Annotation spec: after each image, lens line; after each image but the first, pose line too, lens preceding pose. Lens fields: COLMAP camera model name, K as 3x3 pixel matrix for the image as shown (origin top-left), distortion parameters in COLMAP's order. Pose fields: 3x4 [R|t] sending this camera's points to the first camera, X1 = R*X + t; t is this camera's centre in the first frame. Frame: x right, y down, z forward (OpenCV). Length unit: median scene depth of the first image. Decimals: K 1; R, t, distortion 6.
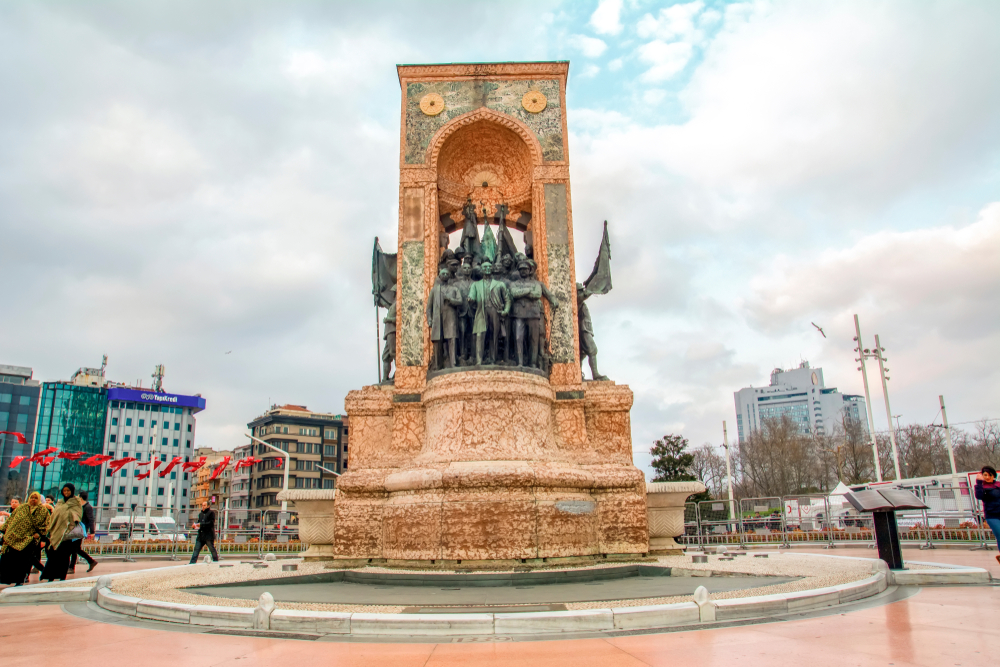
lens RADIAL K [[817.4, 0, 500.0], [0, 817.4, 333.5], [0, 0, 1]] dist [-0.188819, 0.000508]
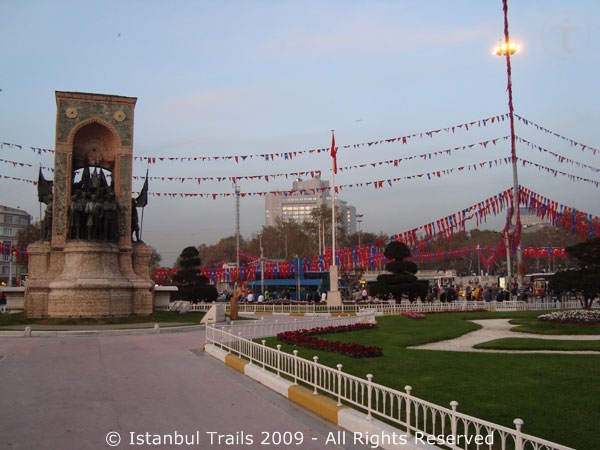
lens RADIAL K [[556.4, 0, 300.0], [0, 556.4, 225.0], [0, 0, 1]] dist [-0.120799, 0.002769]
pose [[0.930283, 0.046740, 0.363852, -0.030859], [-0.086826, 0.991722, 0.094598, -0.188957], [-0.356418, -0.119595, 0.926641, -0.671738]]
